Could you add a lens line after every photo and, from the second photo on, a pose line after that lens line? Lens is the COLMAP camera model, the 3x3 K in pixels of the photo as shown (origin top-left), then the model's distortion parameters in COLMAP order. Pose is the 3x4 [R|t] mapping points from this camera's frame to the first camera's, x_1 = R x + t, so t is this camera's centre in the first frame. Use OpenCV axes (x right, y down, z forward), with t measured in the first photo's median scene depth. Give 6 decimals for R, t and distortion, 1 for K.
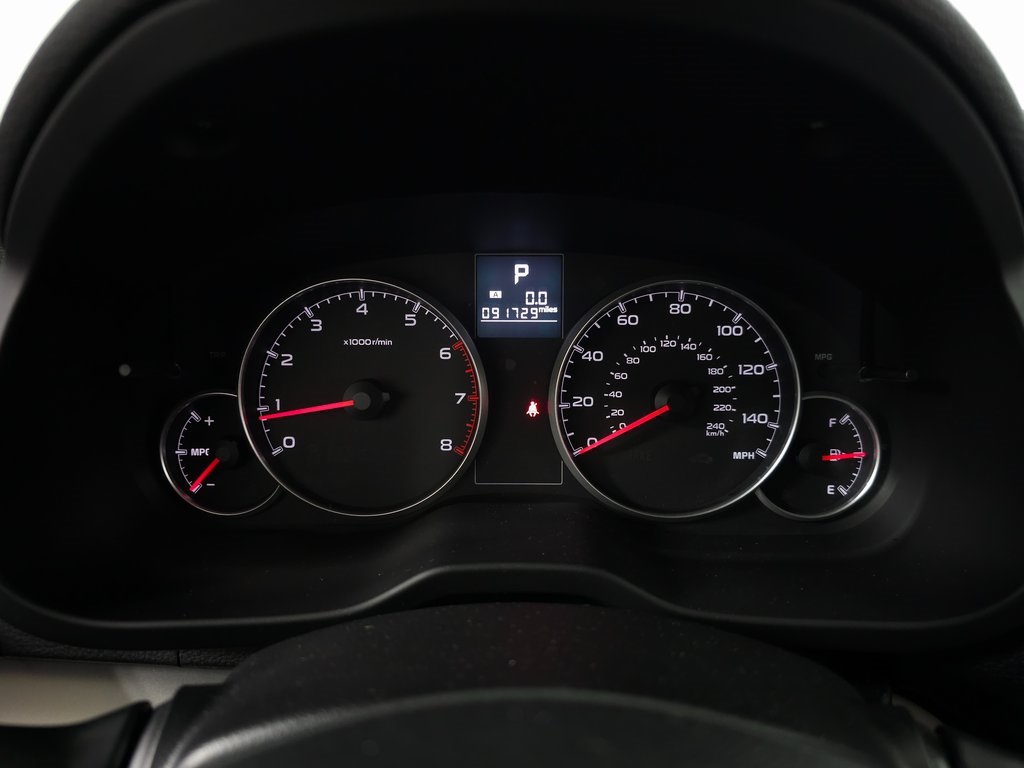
lens RADIAL K [[698.8, 0, 512.6], [0, 698.8, 379.8], [0, 0, 1]] dist [0.071773, -0.091057]
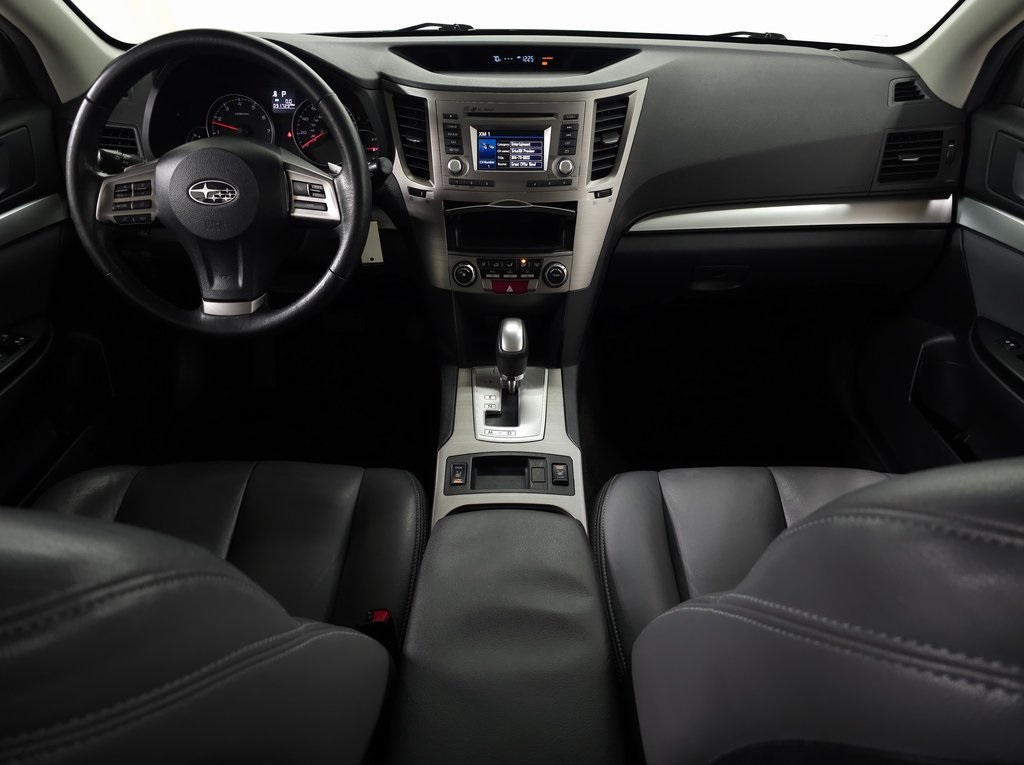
lens RADIAL K [[698.8, 0, 512.6], [0, 698.8, 378.3], [0, 0, 1]] dist [0.071773, -0.091057]
pose [[0.999946, 0.010431, -0.000392, 1.184049], [-0.010134, 0.979154, 0.202865, 0.517695], [0.002500, -0.202850, 0.979207, -2.788389]]
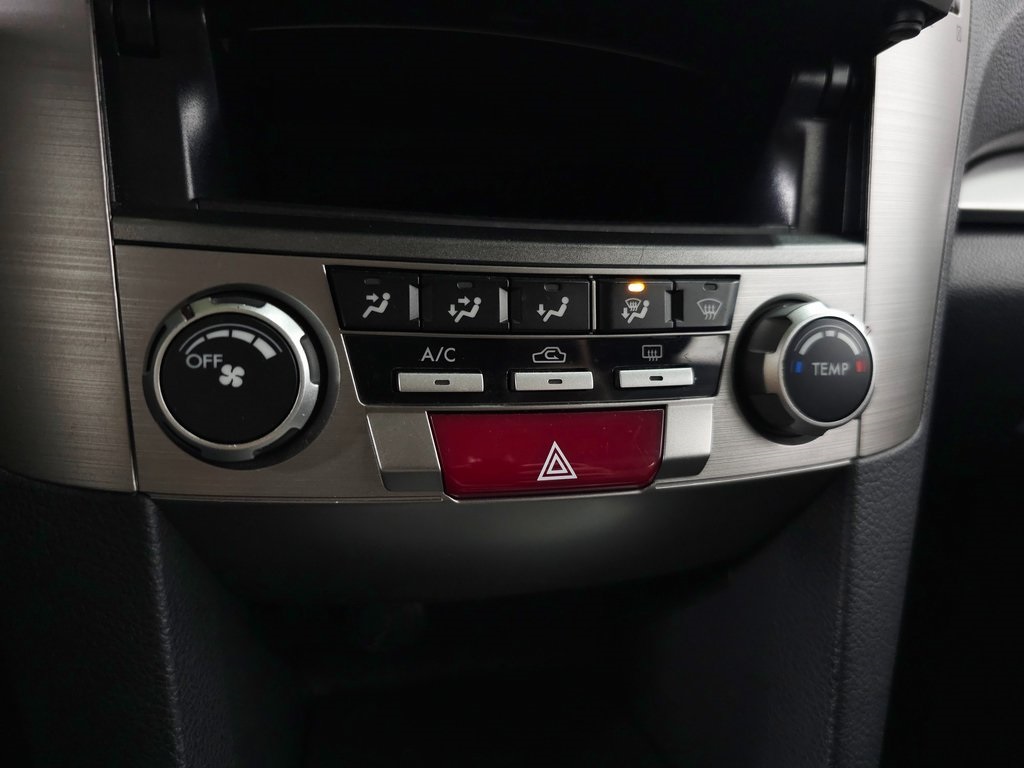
lens RADIAL K [[712.1, 0, 512.0], [0, 712.1, 384.0], [0, 0, 1]] dist [0.029409, -0.096876]
pose [[0.967764, -0.012484, 0.251549, 1.004523], [0.014074, 0.999891, -0.004524, 0.720728], [-0.251465, 0.007918, 0.967834, 0.076273]]
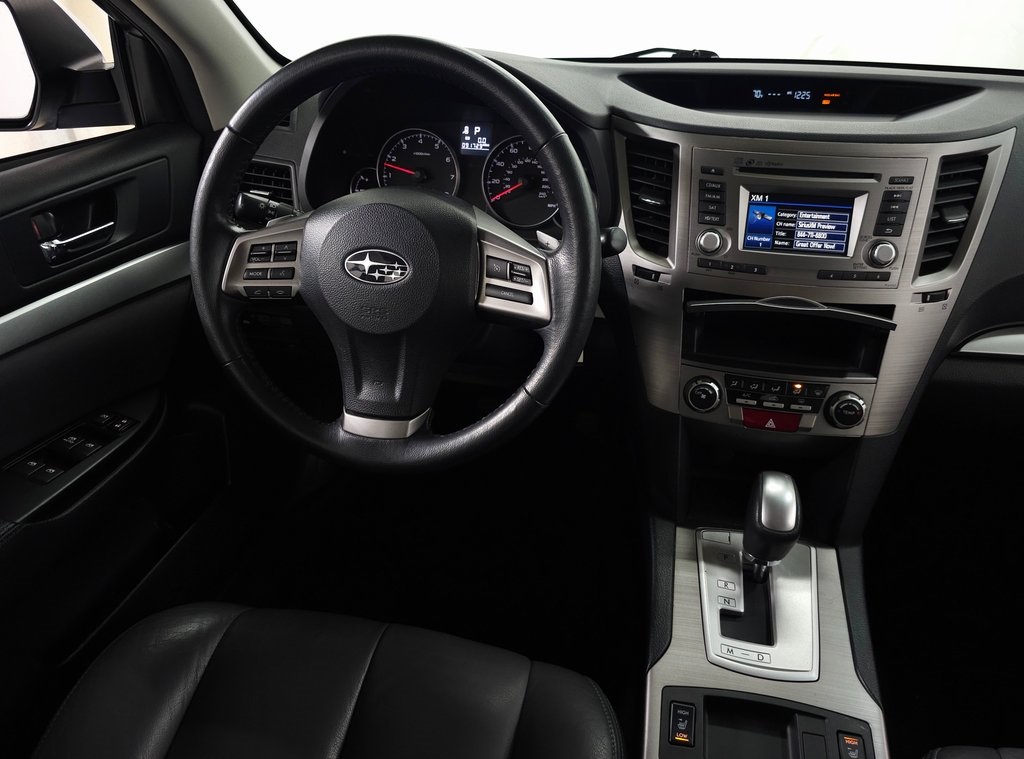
lens RADIAL K [[709.5, 0, 512.0], [0, 709.5, 379.5], [0, 0, 1]] dist [0.057329, -0.085515]
pose [[0.977287, 0.113109, -0.179210, 0.748560], [-0.084016, 0.983150, 0.162353, 0.335481], [0.194553, -0.143609, 0.970322, -1.793998]]
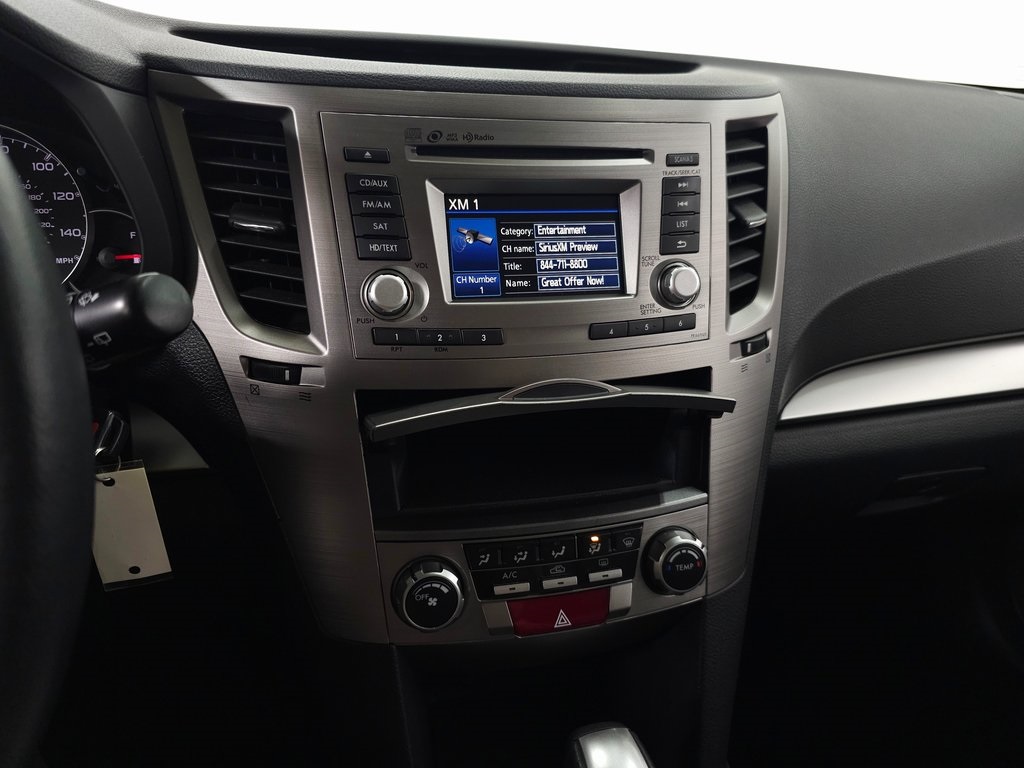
lens RADIAL K [[698.8, 0, 512.6], [0, 698.8, 379.8], [0, 0, 1]] dist [0.071773, -0.091057]
pose [[0.967690, -0.058816, 0.245186, 0.817230], [0.048298, 0.997645, 0.048696, 0.312585], [-0.247473, -0.035281, 0.968252, -0.543872]]
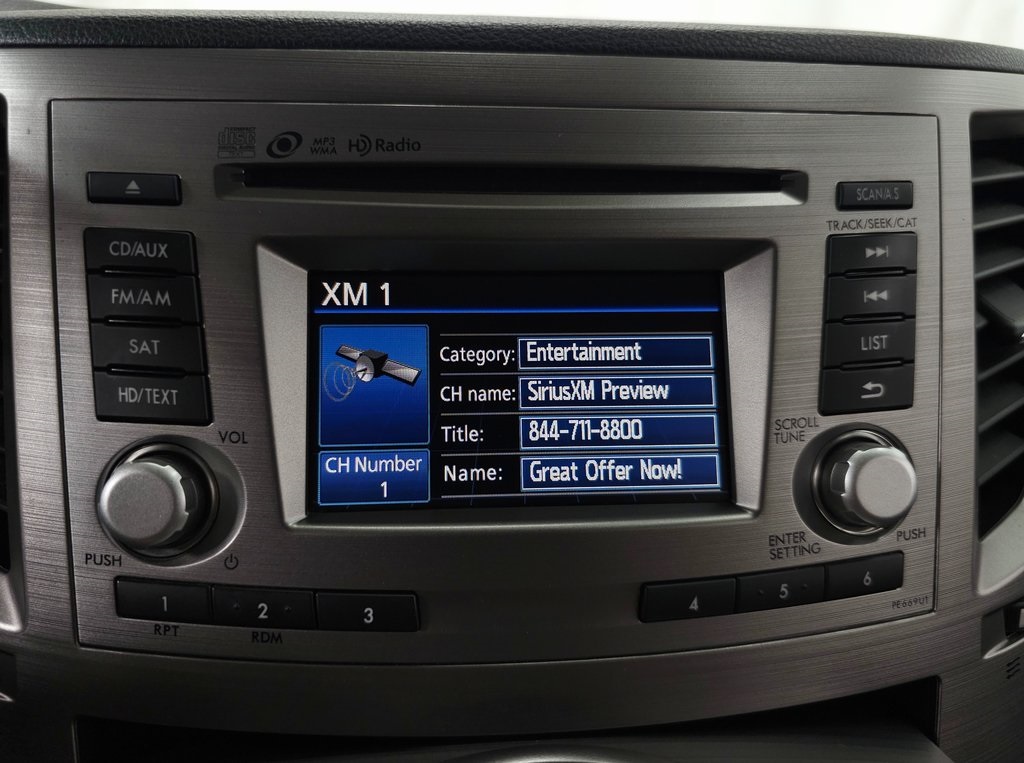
lens RADIAL K [[700.3, 0, 514.7], [0, 700.3, 380.3], [0, 0, 1]] dist [-0.010881, -0.002581]
pose [[0.996896, -0.007594, 0.078360, 1.116687], [0.009658, 0.999615, -0.025999, 0.153270], [-0.078133, 0.026675, 0.996586, 0.092628]]
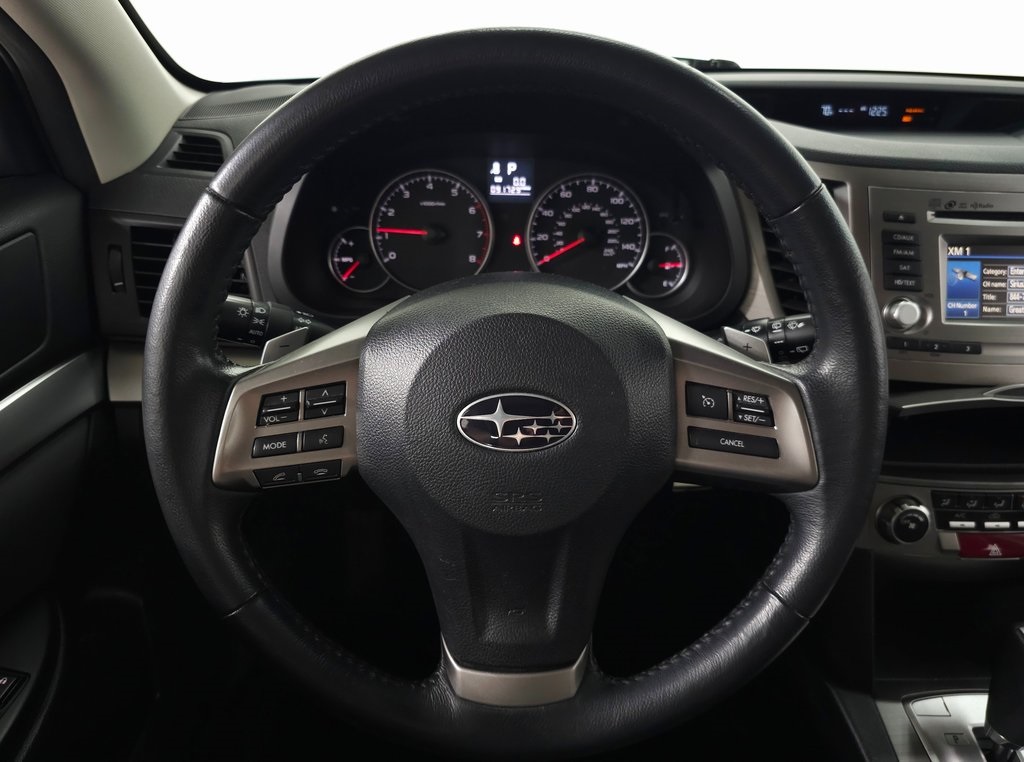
lens RADIAL K [[716.6, 0, 516.5], [0, 716.6, 373.8], [0, 0, 1]] dist [0.034141, -0.051260]
pose [[0.999448, 0.010520, 0.031520, -0.031227], [-0.014343, 0.992227, 0.123613, 0.164979], [-0.029975, -0.123997, 0.991830, -1.042170]]
